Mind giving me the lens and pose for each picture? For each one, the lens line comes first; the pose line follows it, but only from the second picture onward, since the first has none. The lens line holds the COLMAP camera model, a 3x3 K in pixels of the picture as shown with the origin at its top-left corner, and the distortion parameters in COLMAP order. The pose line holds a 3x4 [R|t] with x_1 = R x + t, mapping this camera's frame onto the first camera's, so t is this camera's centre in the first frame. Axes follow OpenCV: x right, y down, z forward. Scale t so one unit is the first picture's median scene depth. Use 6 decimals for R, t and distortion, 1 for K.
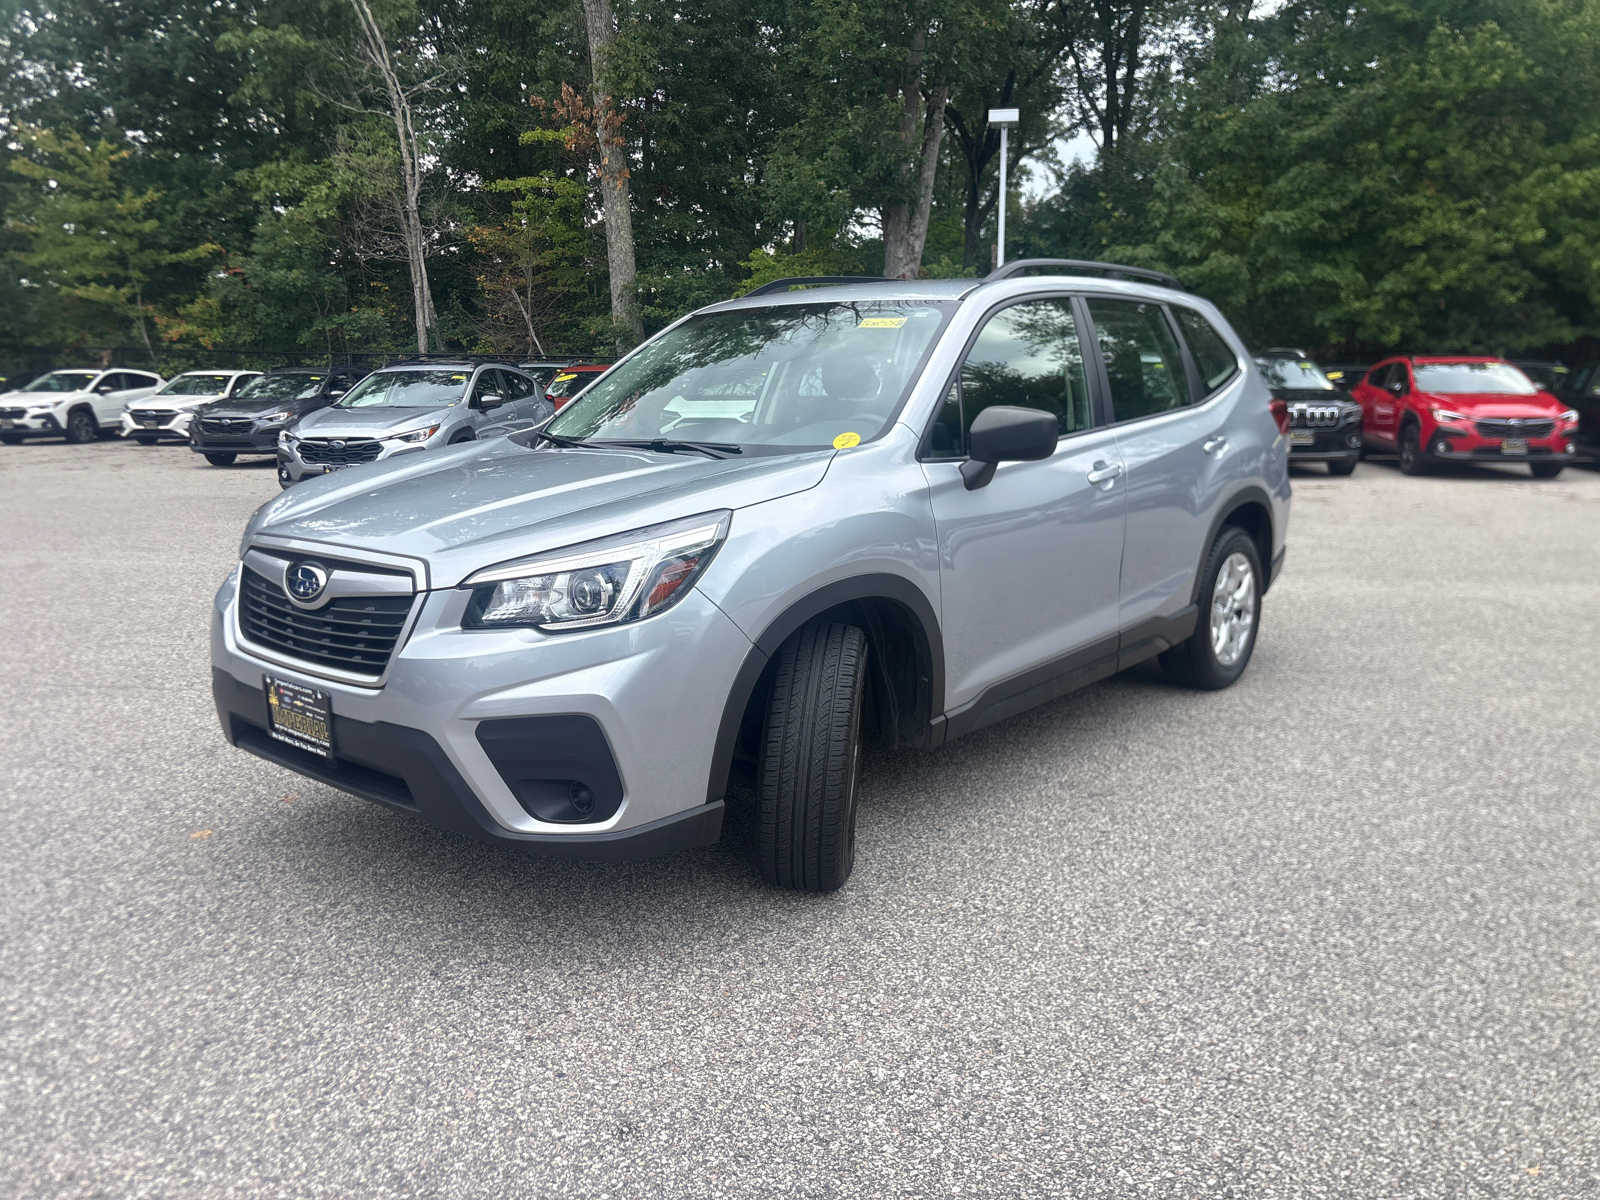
lens RADIAL K [[1219.0, 0, 800.0], [0, 1219.0, 600.0], [0, 0, 1]] dist [0.045801, -0.059034]
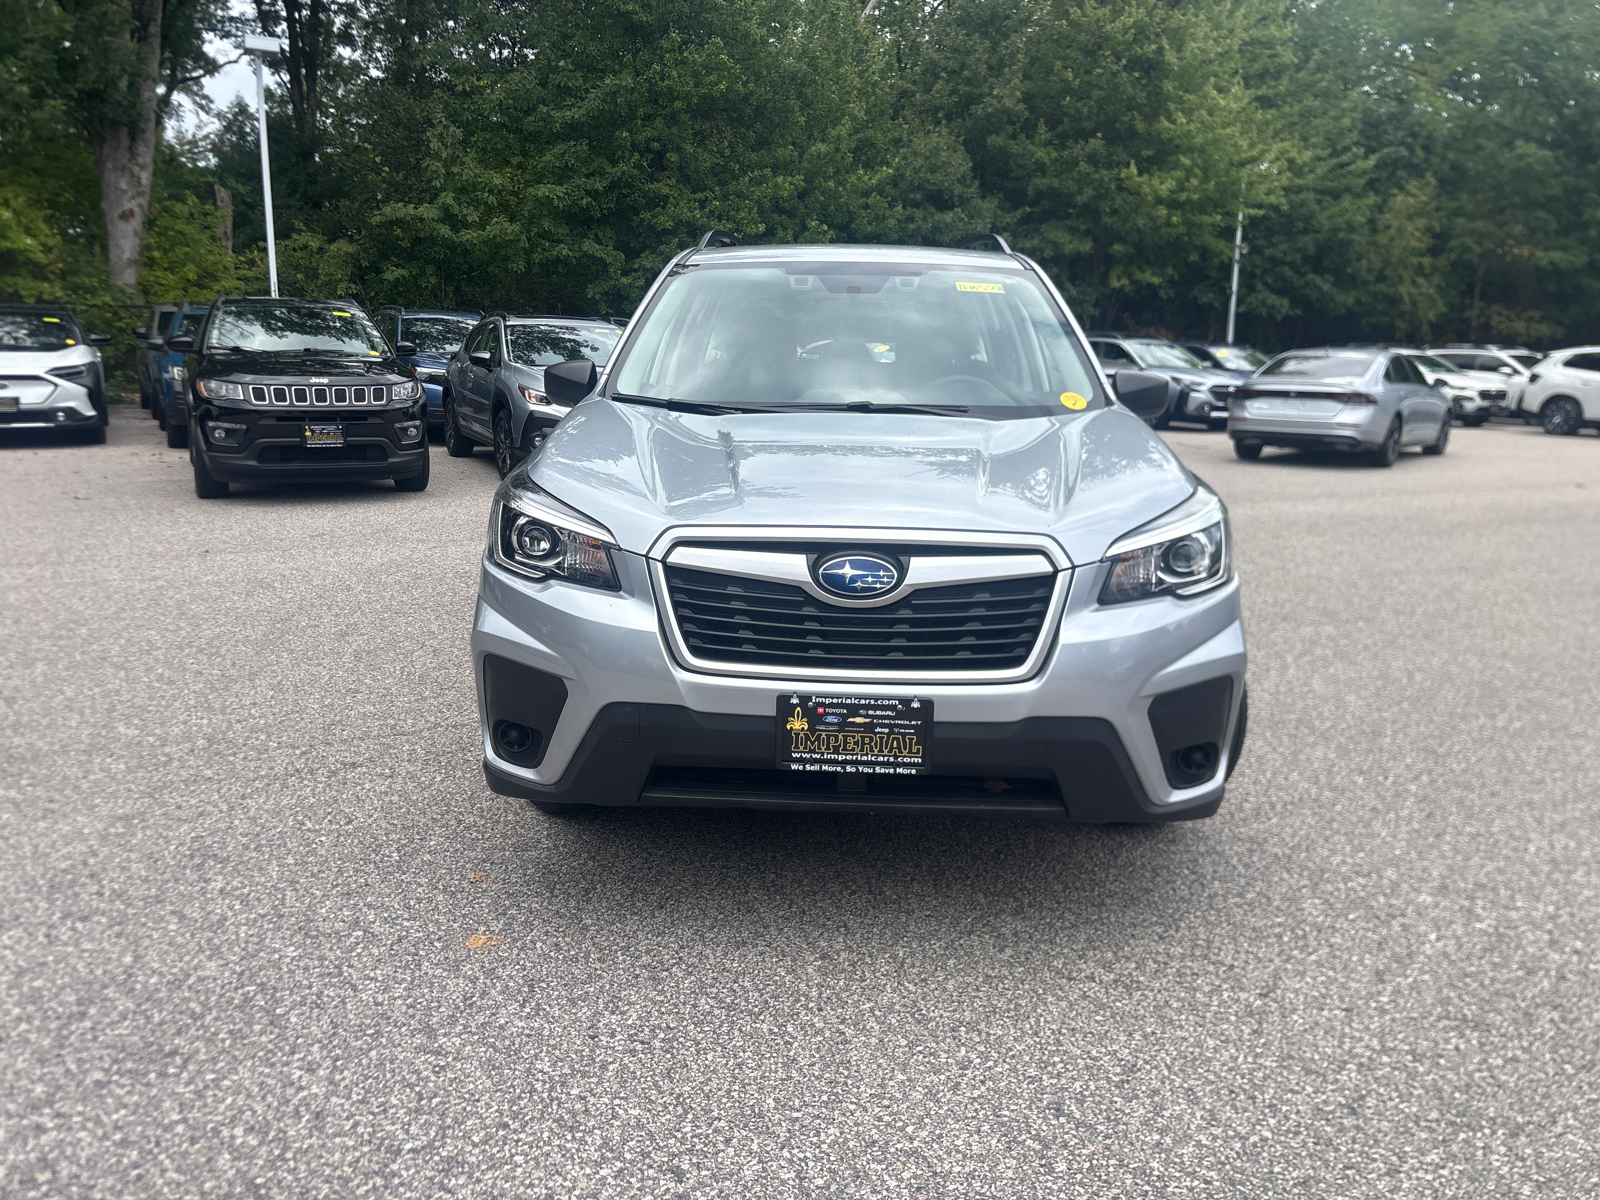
lens RADIAL K [[1218.2, 0, 784.7], [0, 1218.2, 591.6], [0, 0, 1]] dist [0.064471, -0.076321]
pose [[0.787740, -0.099611, 0.607901, -0.126415], [0.086088, 0.994957, 0.051479, -0.006792], [-0.609963, 0.011780, 0.792342, 0.048829]]
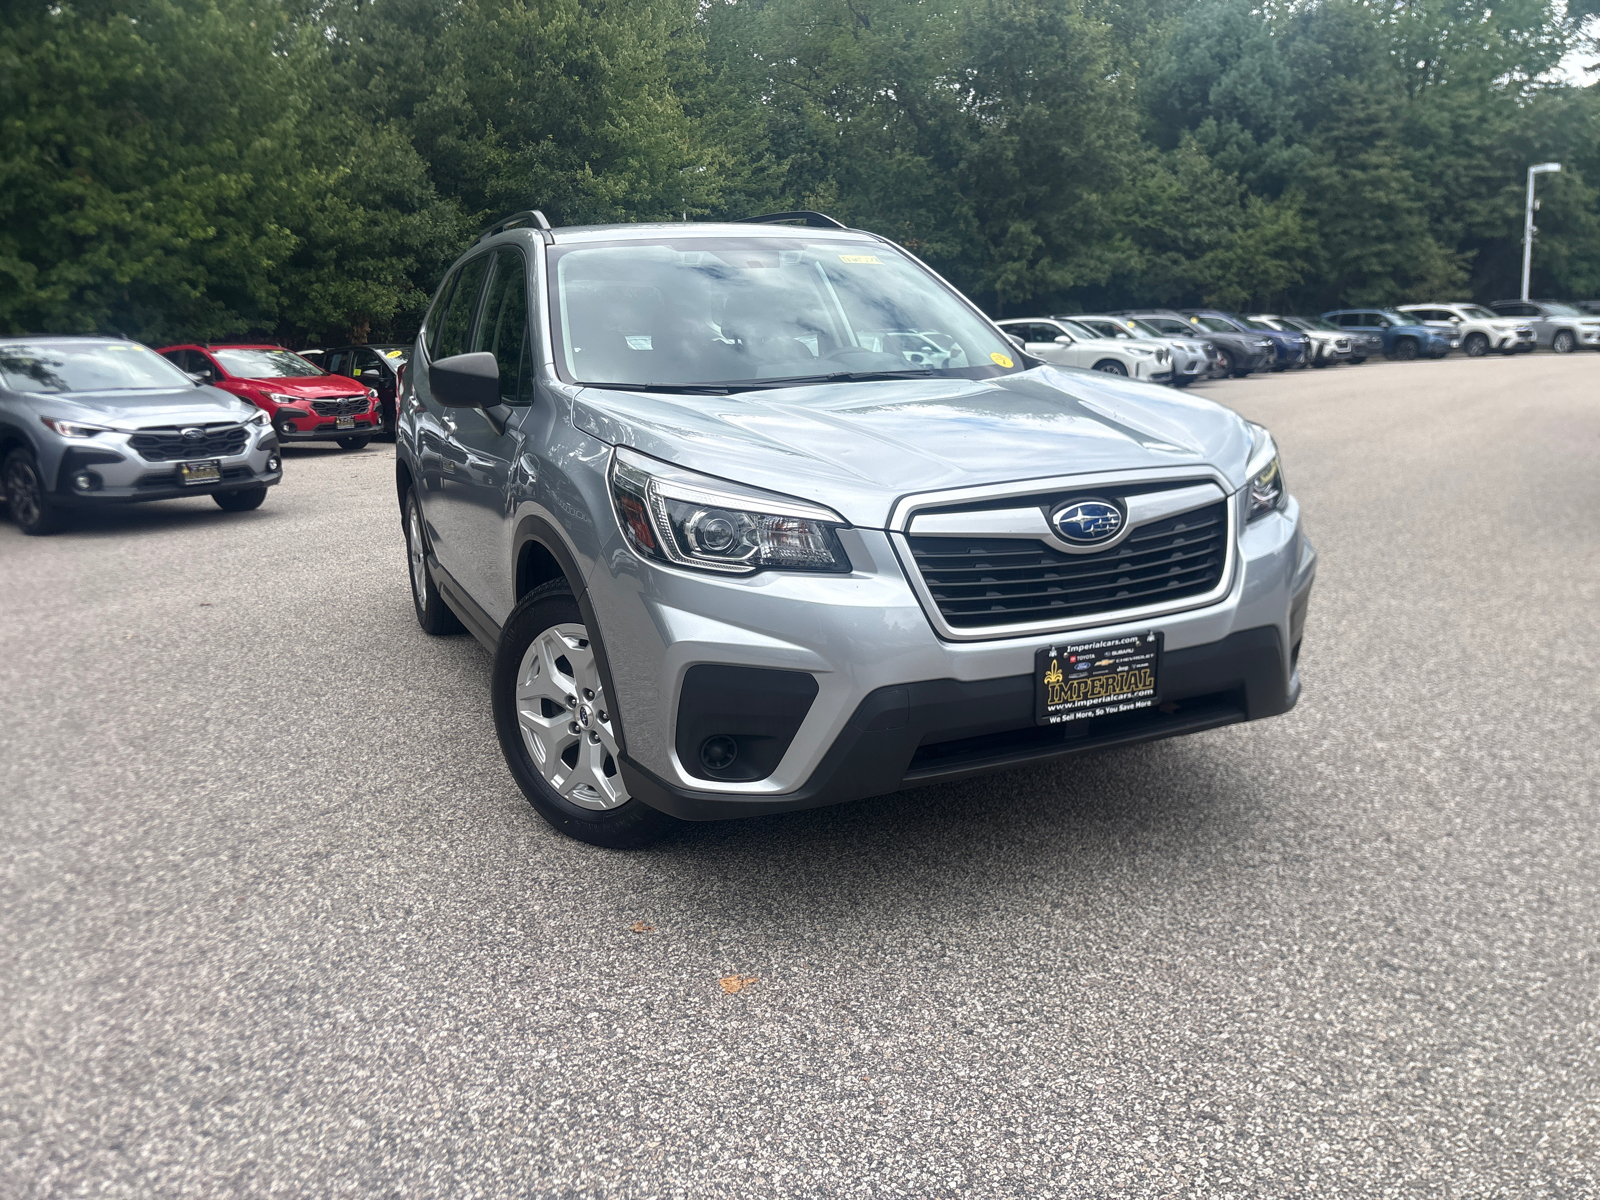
lens RADIAL K [[1212.7, 0, 769.1], [0, 1212.7, 613.7], [0, 0, 1]] dist [0.022202, -0.002774]
pose [[0.441934, -0.204335, 0.873465, -0.166020], [0.197190, 0.972023, 0.127622, -0.013762], [-0.875106, 0.115838, 0.469863, 0.106833]]
